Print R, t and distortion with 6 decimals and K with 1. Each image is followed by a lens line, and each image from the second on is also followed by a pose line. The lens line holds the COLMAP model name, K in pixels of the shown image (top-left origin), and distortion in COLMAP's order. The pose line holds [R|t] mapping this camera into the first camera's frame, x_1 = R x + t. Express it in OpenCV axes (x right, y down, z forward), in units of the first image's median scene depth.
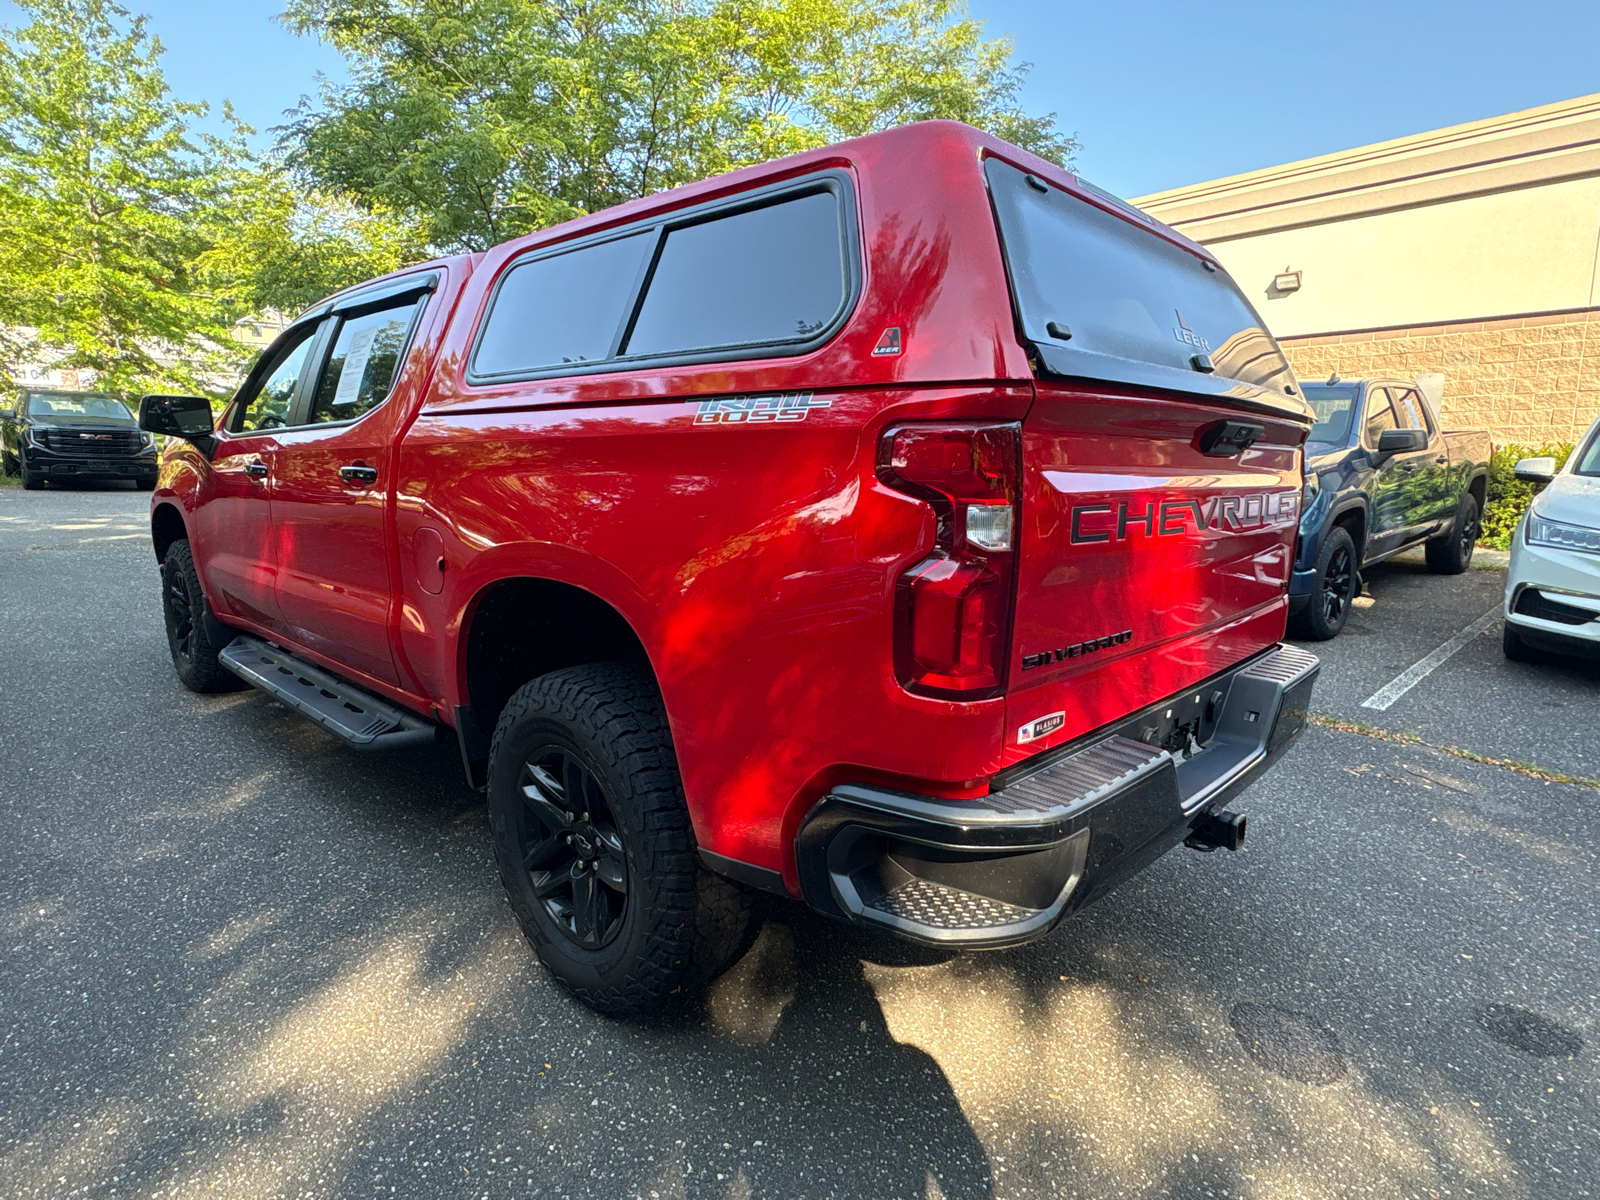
lens RADIAL K [[864.3, 0, 796.4], [0, 864.3, 599.9], [0, 0, 1]] dist [0.002967, -0.005275]
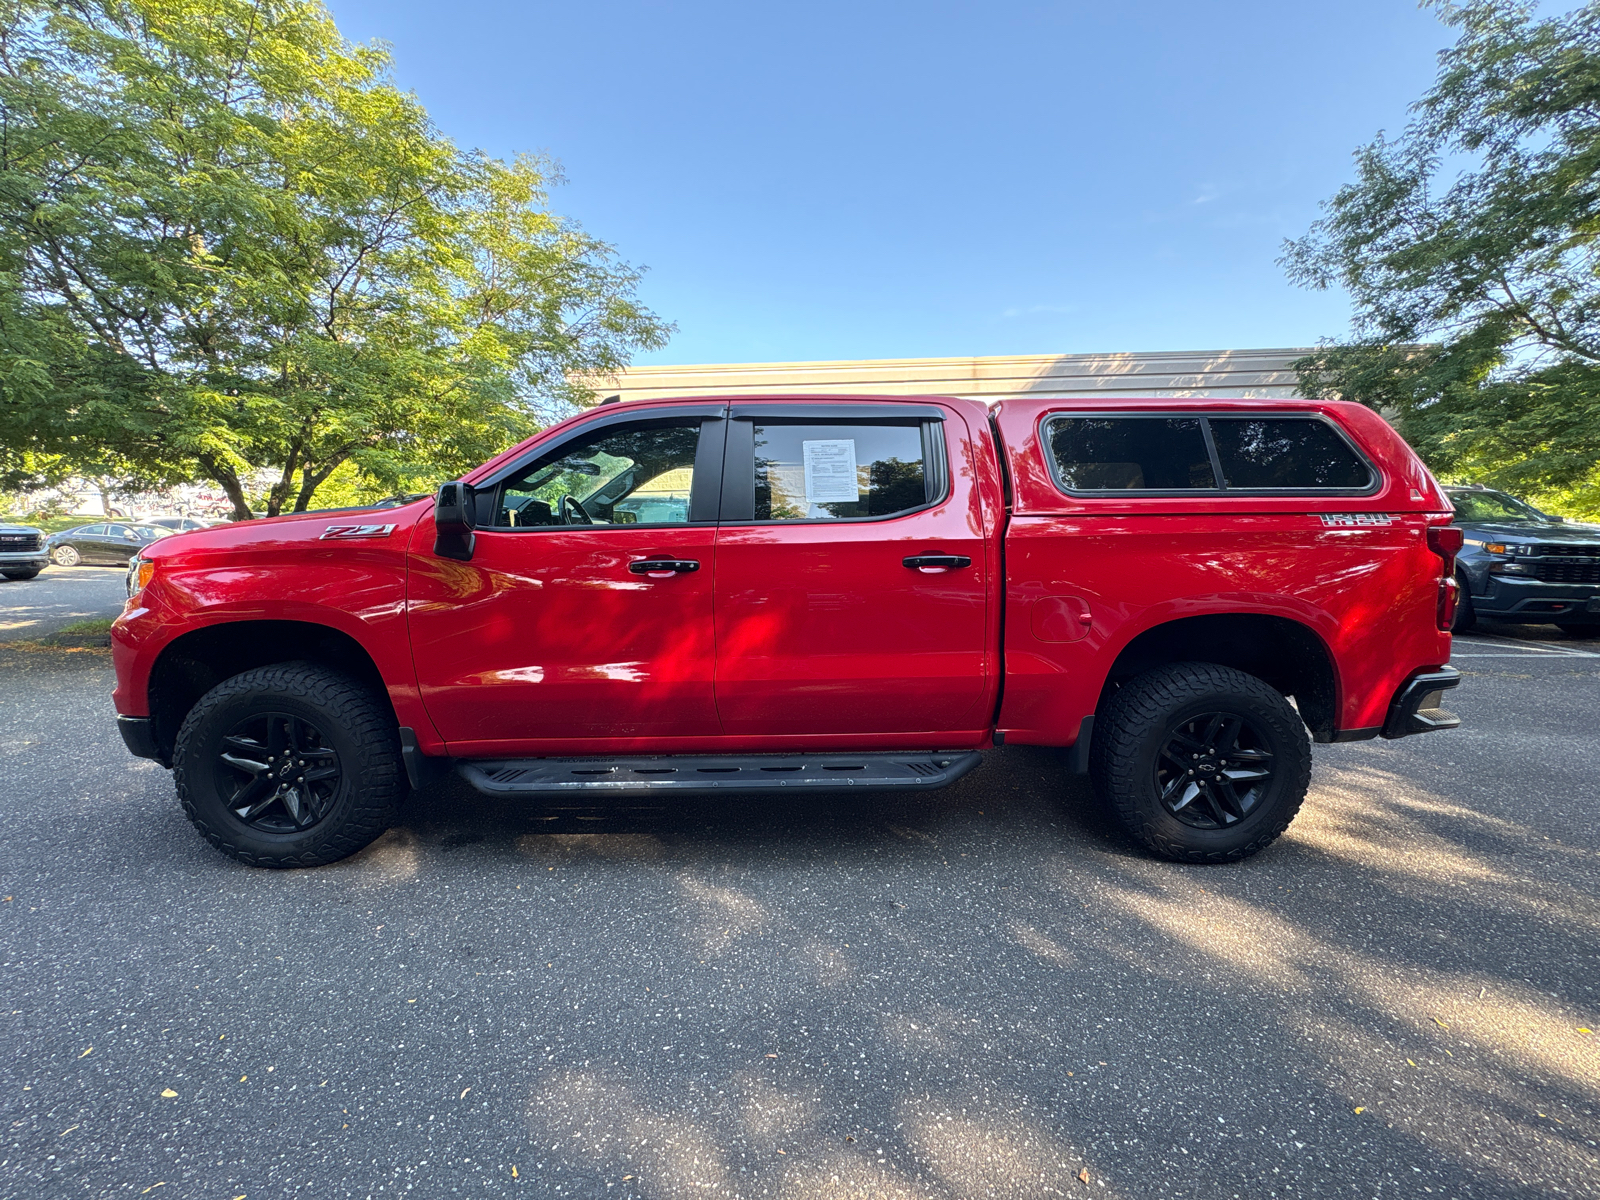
lens RADIAL K [[632.7, 0, 792.7], [0, 632.7, 592.2], [0, 0, 1]] dist [0.003032, 0.000096]
pose [[0.719839, -0.082413, 0.689232, -1.371487], [0.134927, 0.990601, -0.022469, -0.119397], [-0.680902, 0.109170, 0.724193, 0.504425]]
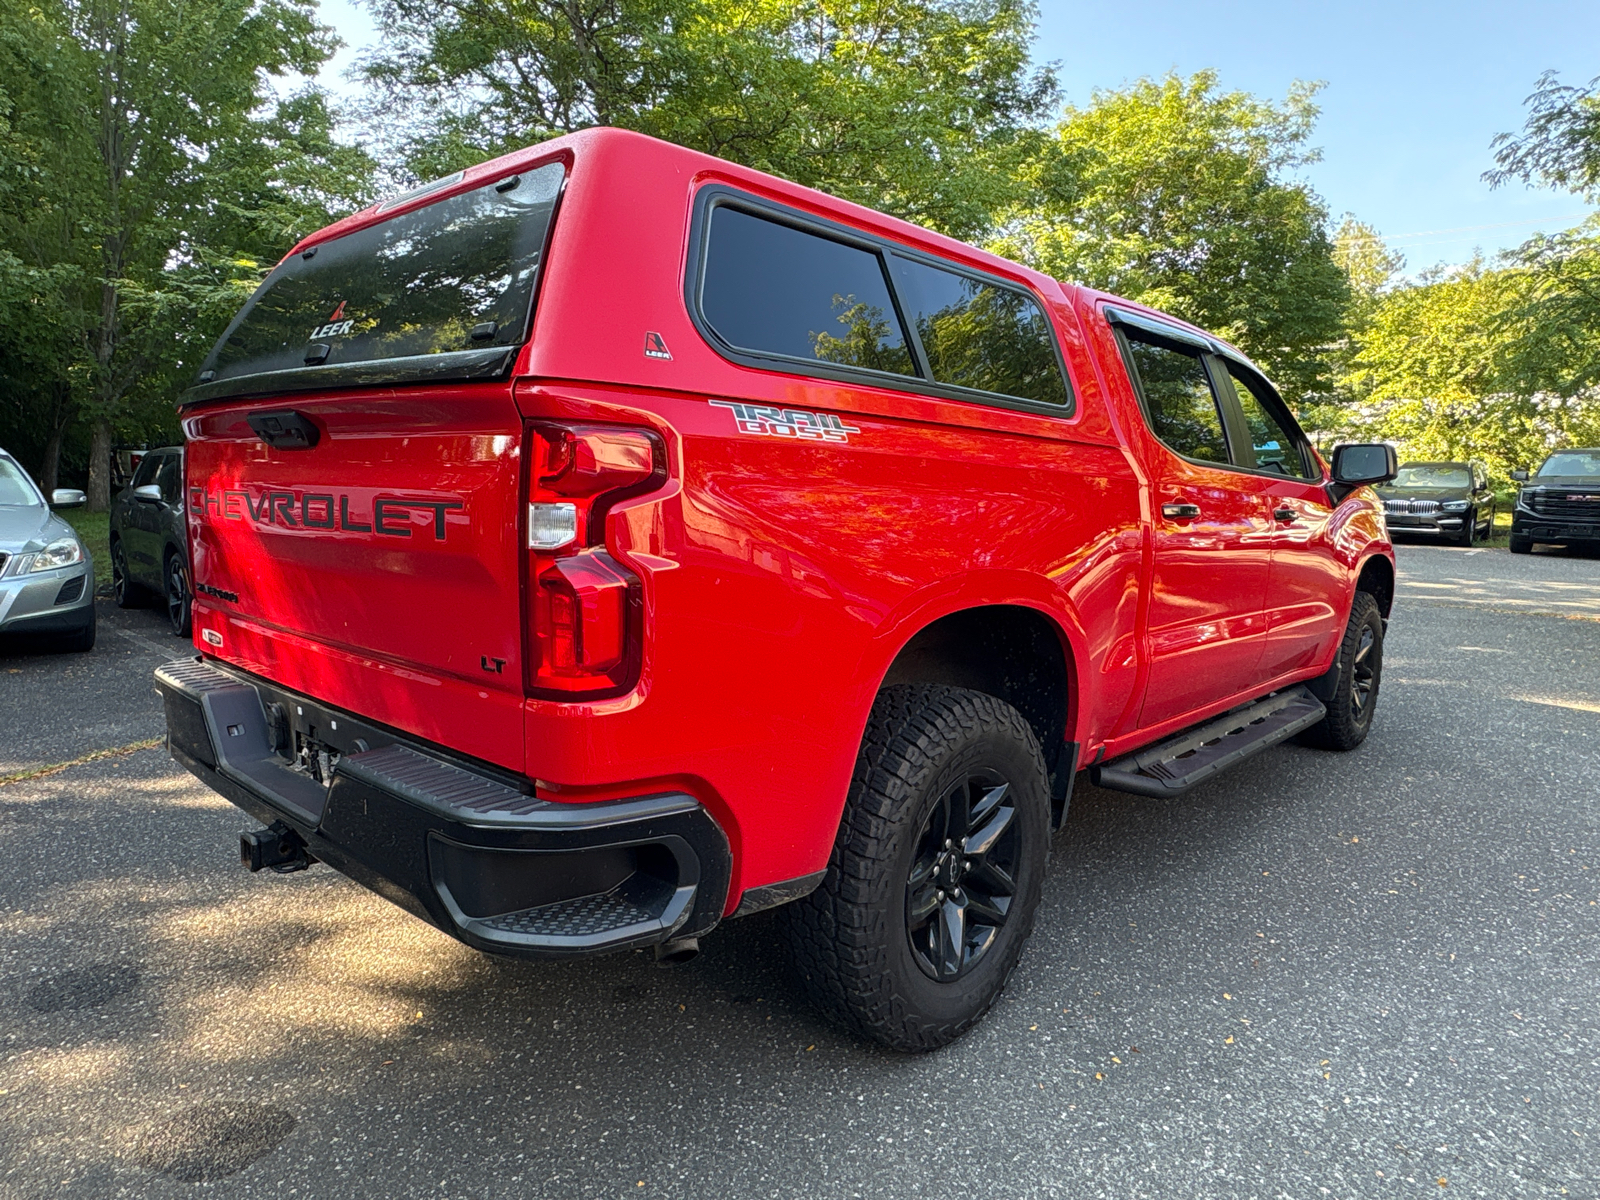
lens RADIAL K [[973.0, 0, 797.6], [0, 973.0, 605.1], [0, 0, 1]] dist [0.001479, 0.003614]
pose [[0.026282, 0.098956, -0.994745, 1.164009], [-0.184409, 0.978490, 0.092466, -0.147381], [0.982498, 0.181010, 0.043965, 1.121342]]
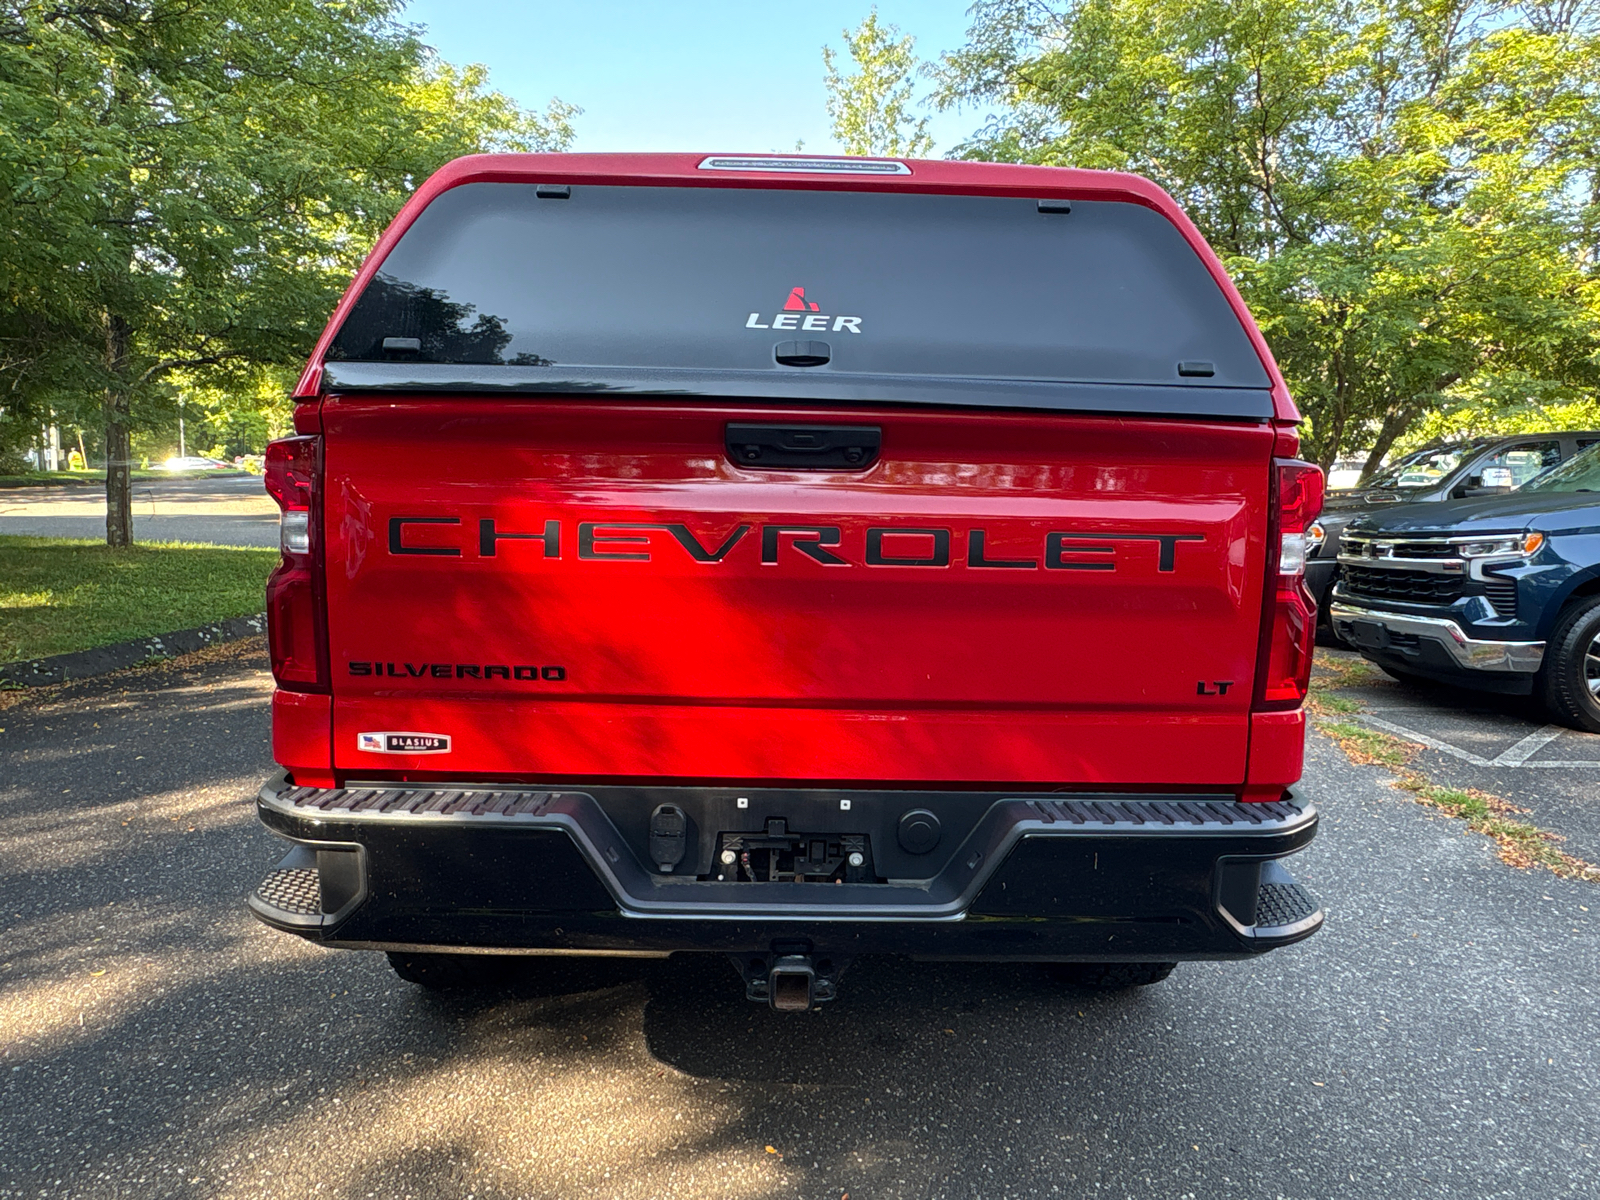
lens RADIAL K [[1029.9, 0, 798.9], [0, 1029.9, 607.5], [0, 0, 1]] dist [0.000909, -0.002550]
pose [[0.709072, 0.066630, -0.701981, 0.827317], [-0.124826, 0.991664, -0.031960, -0.013651], [0.694000, 0.110288, 0.711478, 0.273039]]
